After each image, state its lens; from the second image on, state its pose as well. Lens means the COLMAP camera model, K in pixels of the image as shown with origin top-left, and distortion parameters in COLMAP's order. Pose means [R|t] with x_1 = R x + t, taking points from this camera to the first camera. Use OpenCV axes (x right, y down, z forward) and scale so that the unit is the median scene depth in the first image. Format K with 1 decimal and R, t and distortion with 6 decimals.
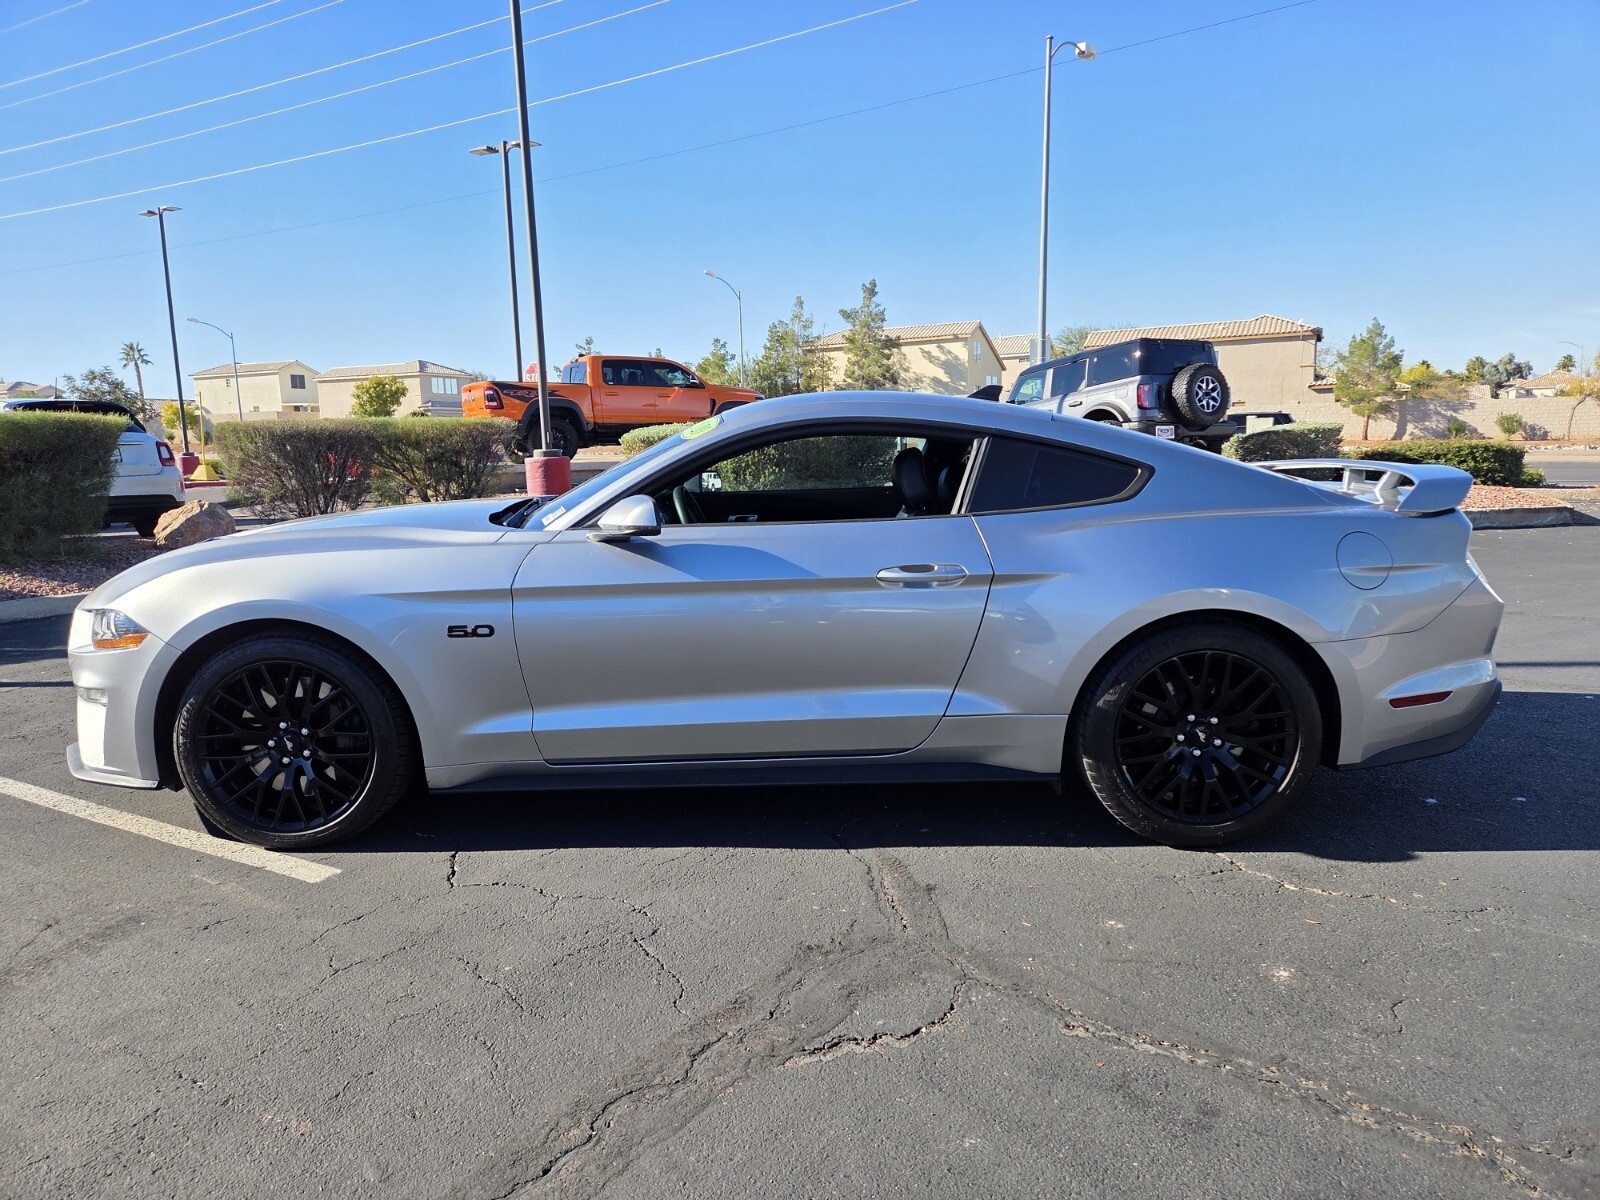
lens RADIAL K [[1142.3, 0, 800.0], [0, 1142.3, 600.0], [0, 0, 1]] dist [0.004908, -0.028097]
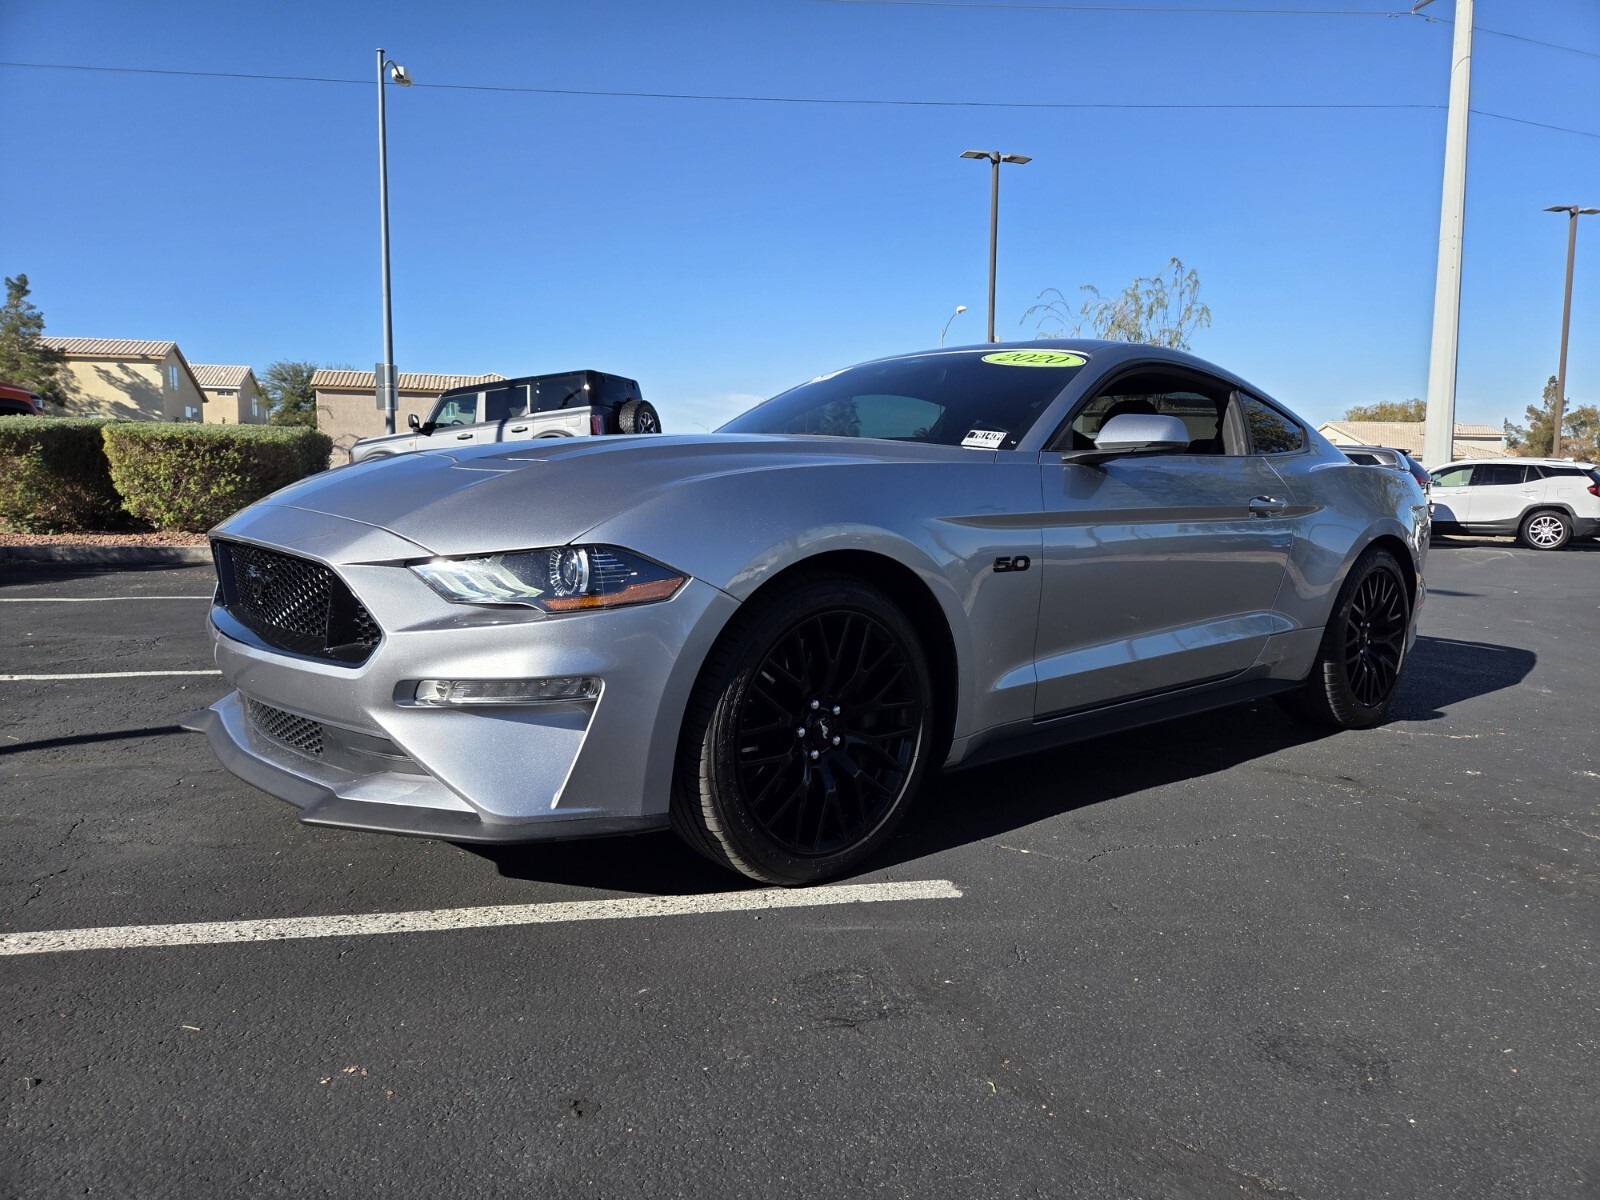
lens RADIAL K [[1142.3, 0, 800.0], [0, 1142.3, 600.0], [0, 0, 1]] dist [0.004908, -0.028097]
pose [[0.698191, -0.025040, 0.715473, -0.135094], [0.067639, 0.997225, -0.031105, 0.009401], [-0.712709, 0.070111, 0.697947, 0.071950]]
